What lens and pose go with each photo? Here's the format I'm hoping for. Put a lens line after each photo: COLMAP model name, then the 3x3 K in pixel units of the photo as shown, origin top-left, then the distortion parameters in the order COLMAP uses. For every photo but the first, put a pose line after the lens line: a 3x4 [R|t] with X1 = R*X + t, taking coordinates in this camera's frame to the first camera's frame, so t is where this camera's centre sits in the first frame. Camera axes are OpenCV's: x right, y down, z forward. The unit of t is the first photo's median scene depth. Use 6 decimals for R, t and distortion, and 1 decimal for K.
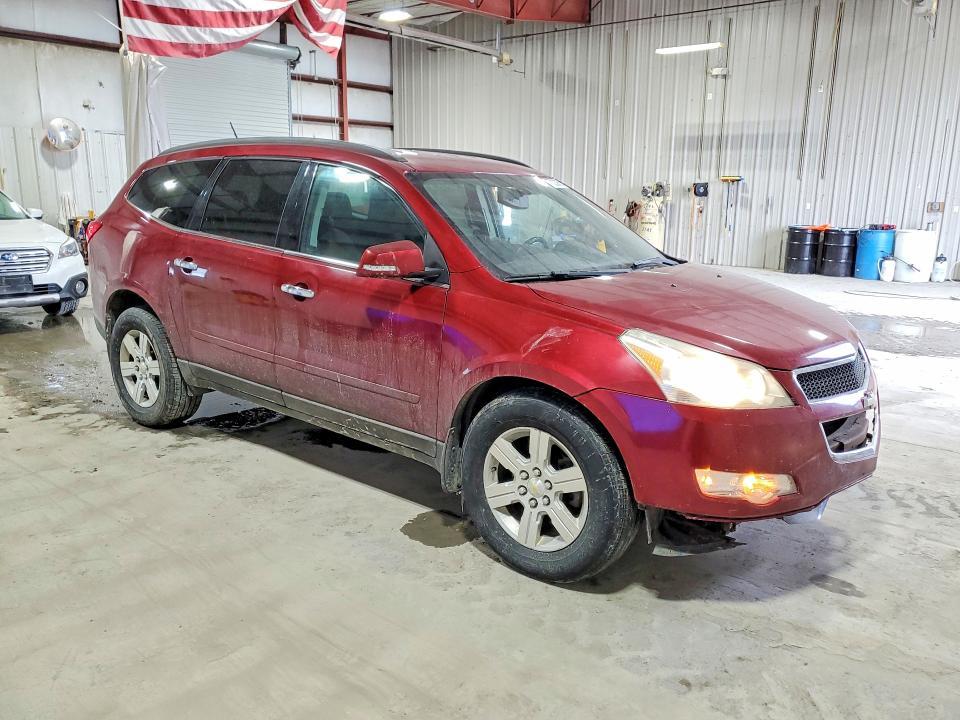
lens RADIAL K [[727.8, 0, 487.0], [0, 727.8, 358.0], [0, 0, 1]] dist [0.007589, 0.008015]
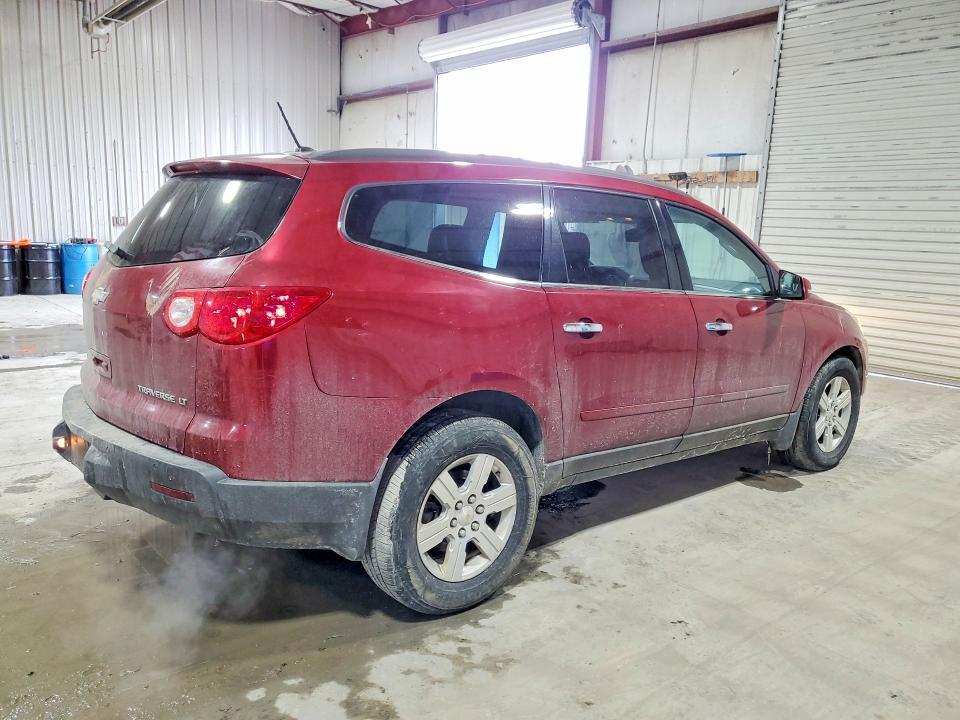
lens RADIAL K [[727.8, 0, 487.0], [0, 727.8, 358.0], [0, 0, 1]] dist [0.007589, 0.008015]
pose [[0.220690, -0.179336, 0.958715, -1.176668], [0.186021, 0.972647, 0.139122, -0.224721], [-0.957440, 0.147638, 0.248014, 0.932742]]
